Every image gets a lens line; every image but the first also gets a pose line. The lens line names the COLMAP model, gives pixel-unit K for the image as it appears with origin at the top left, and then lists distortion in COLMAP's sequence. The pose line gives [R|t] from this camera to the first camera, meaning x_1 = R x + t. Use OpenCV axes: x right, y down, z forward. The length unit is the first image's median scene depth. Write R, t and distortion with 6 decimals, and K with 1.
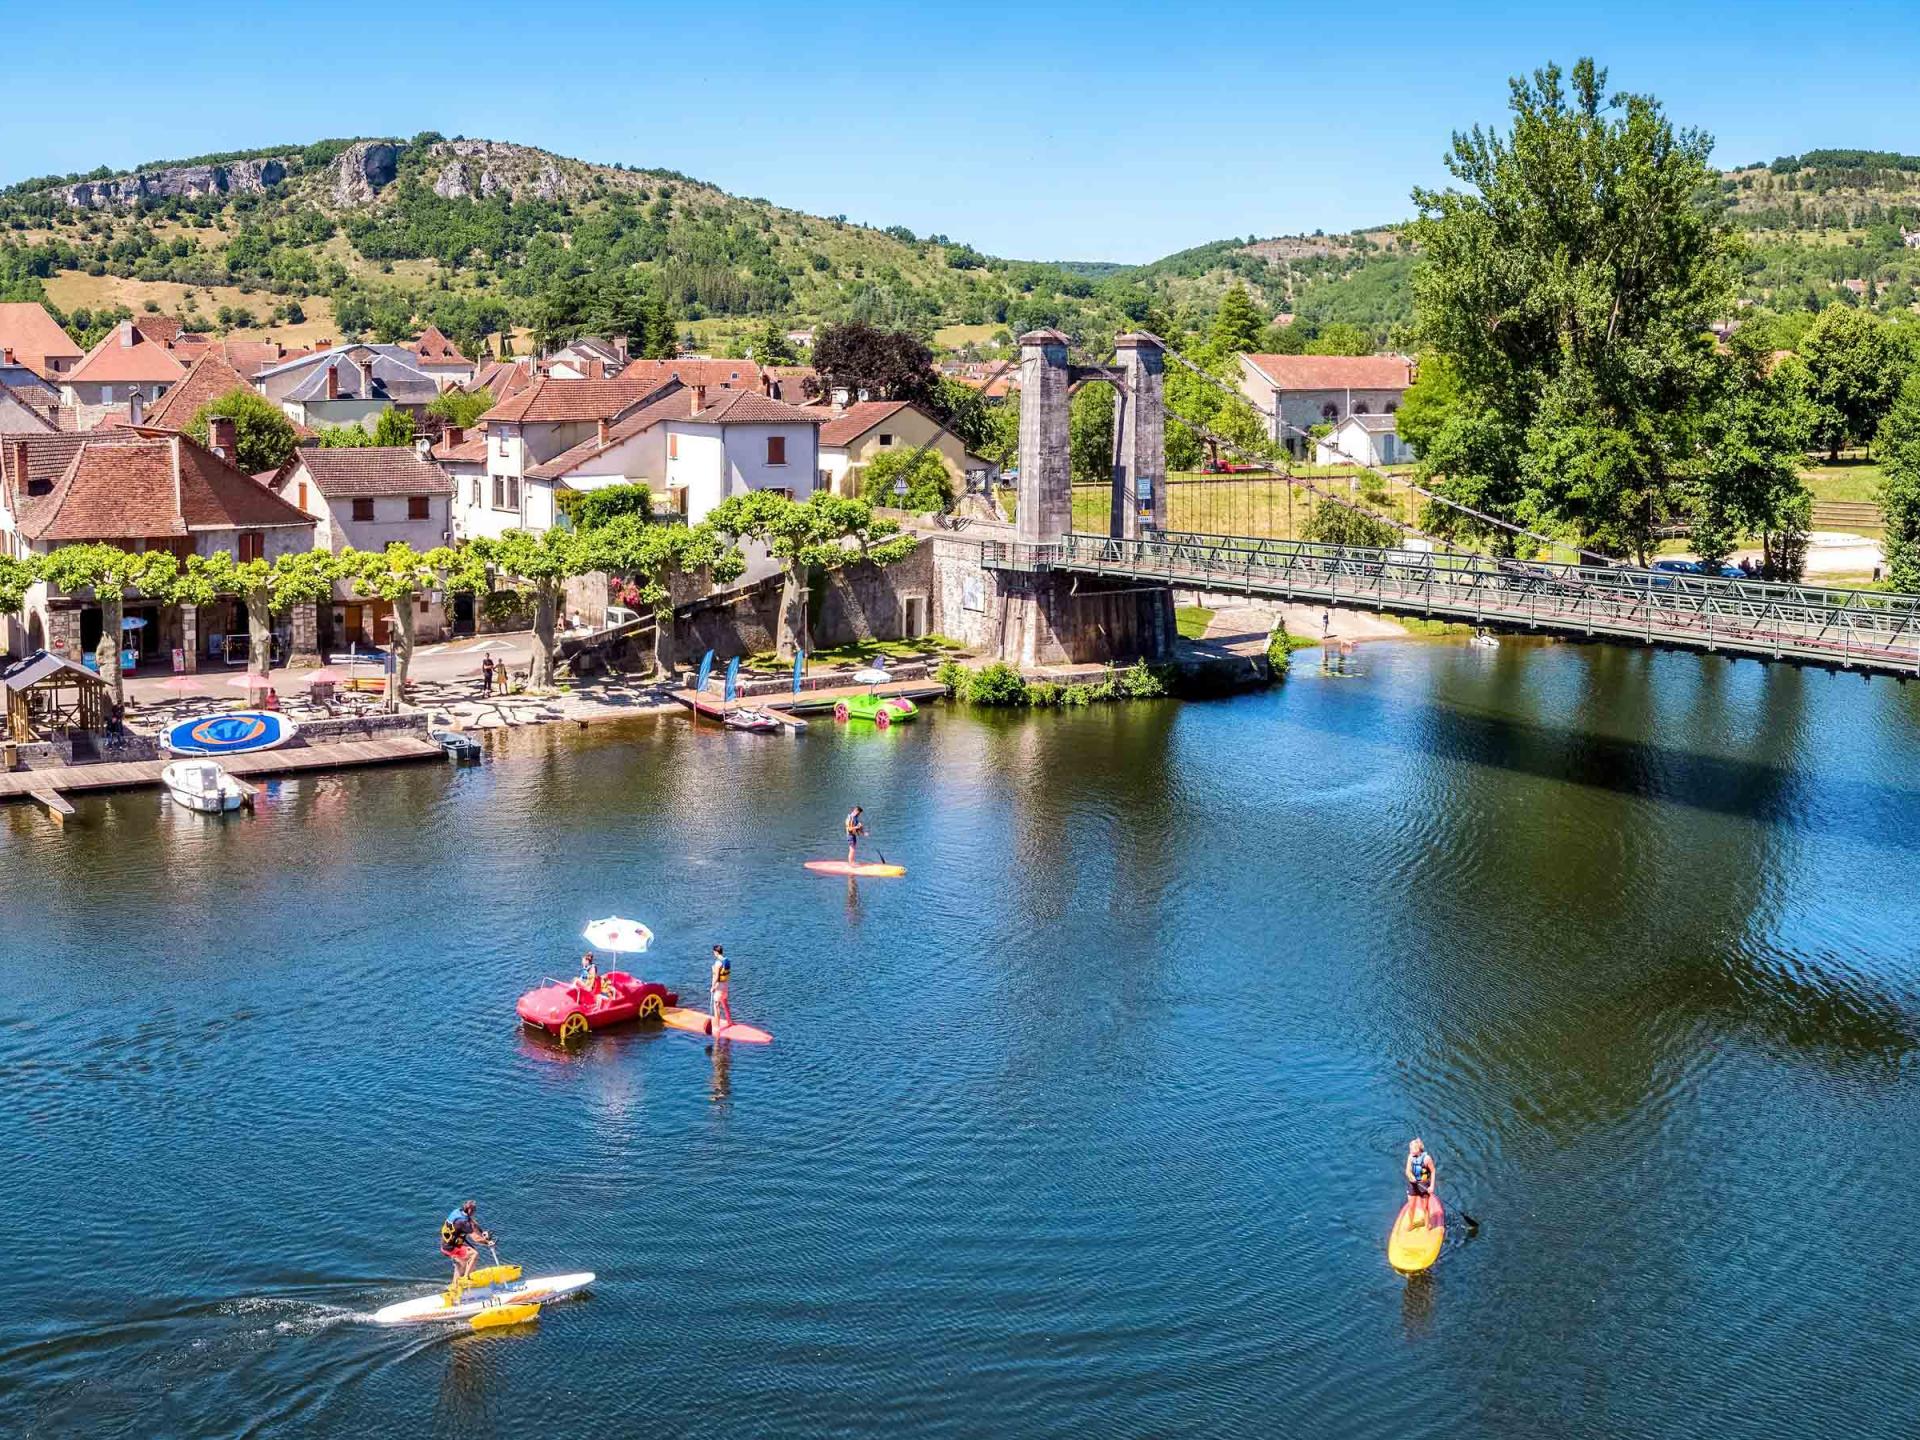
lens RADIAL K [[3716.8, 0, 962.5], [0, 3716.8, 721.0], [0, 0, 1]] dist [0.037813, 0.000000]
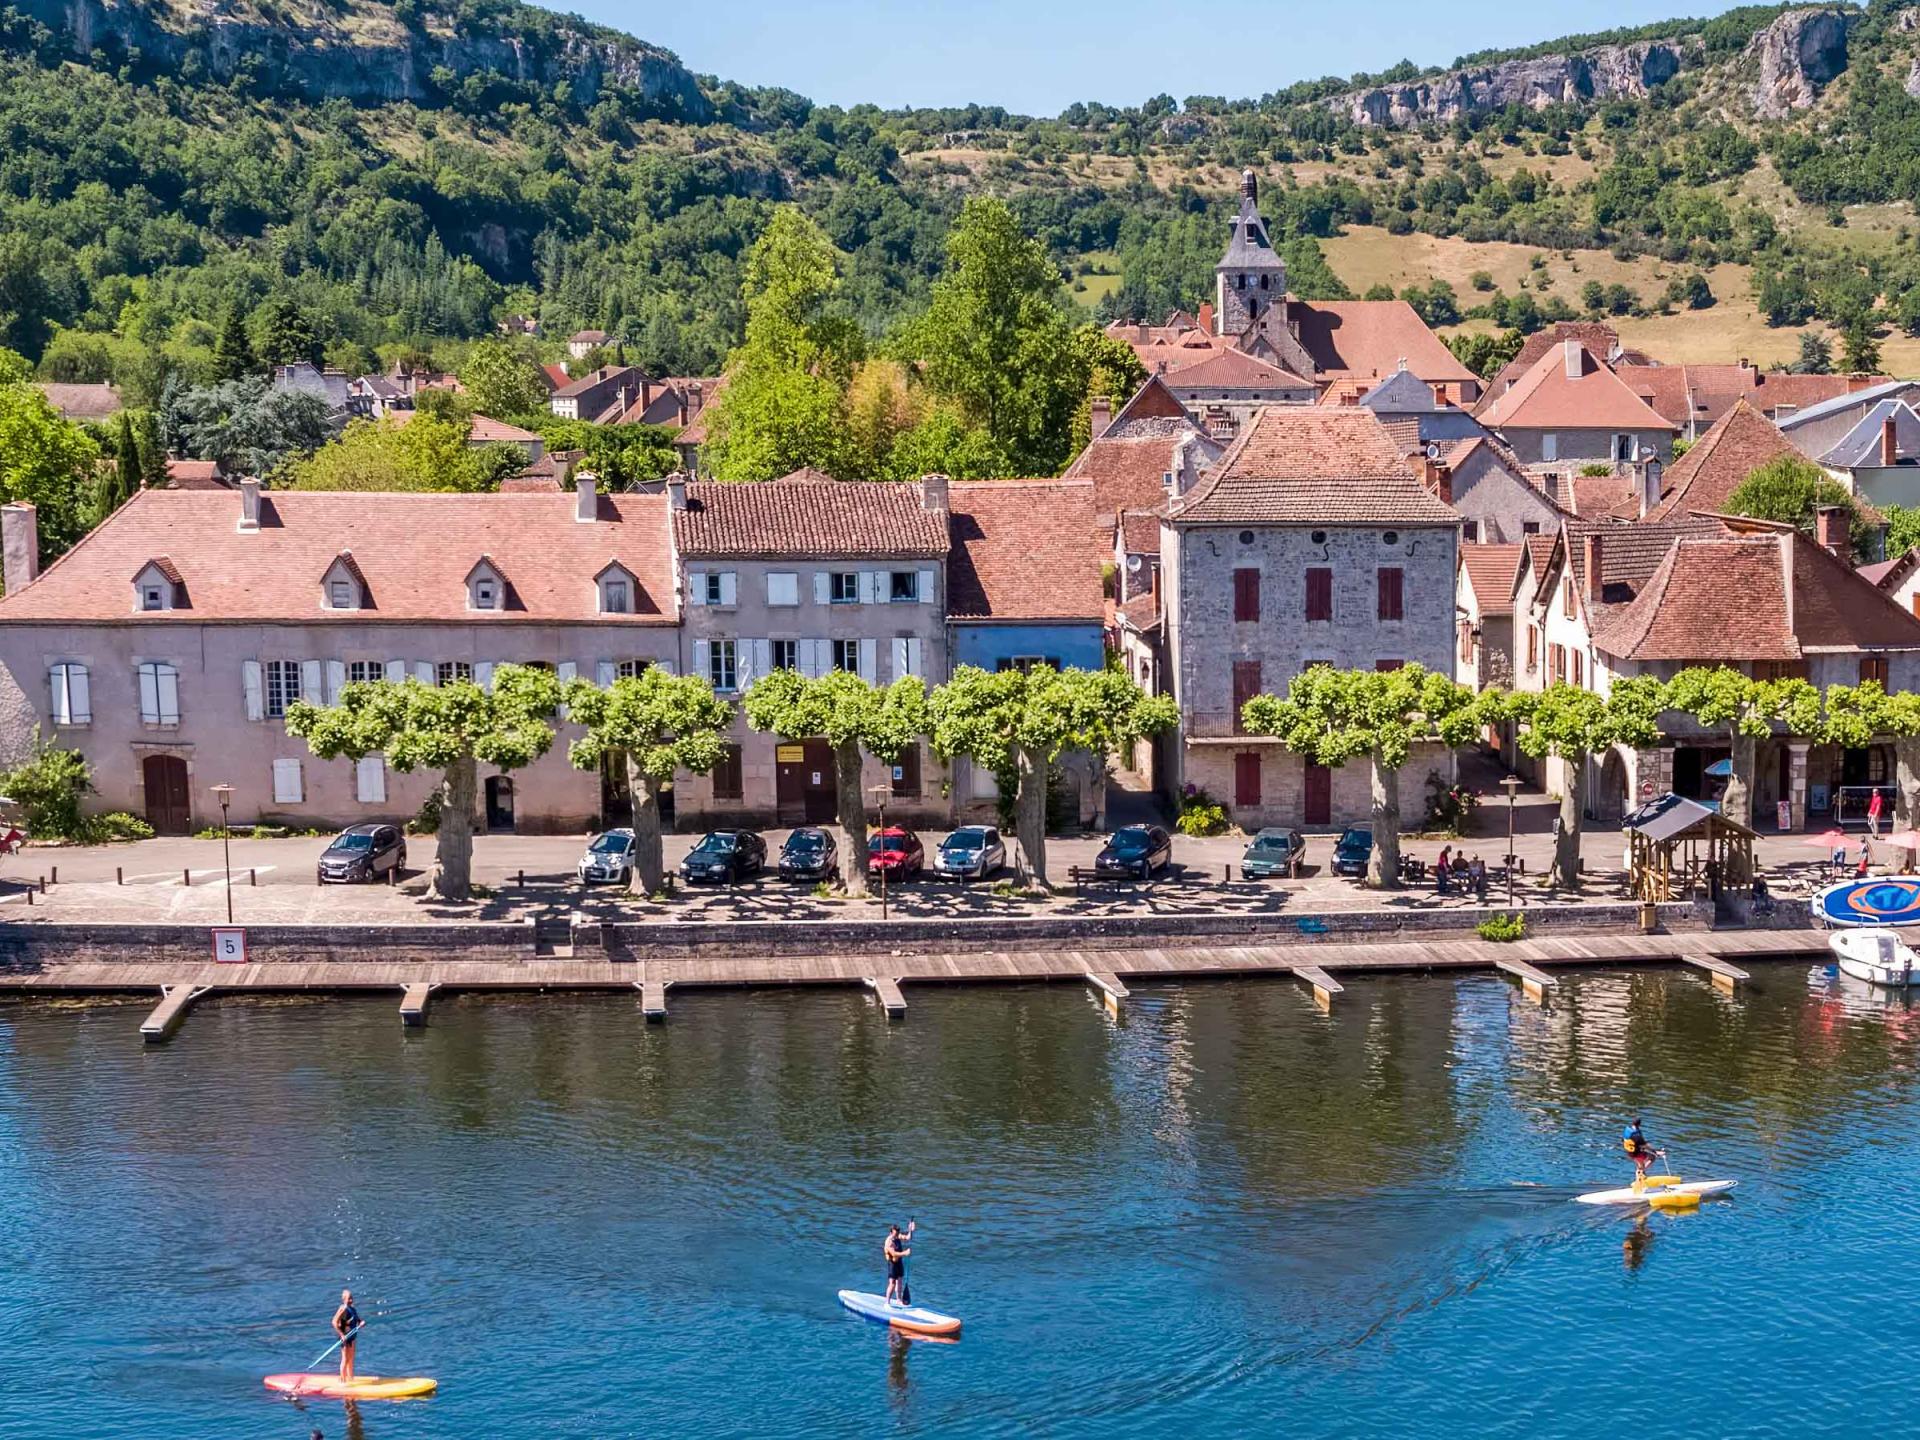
lens RADIAL K [[4440.4, 0, 959.5], [0, 4440.4, 722.6], [0, 0, 1]] dist [-0.359542, 0.000000]
pose [[0.915921, 0.032922, -0.400006, 0.002543], [-0.047349, 0.998534, -0.026237, -0.012860], [0.398555, 0.042971, 0.916137, 0.286647]]
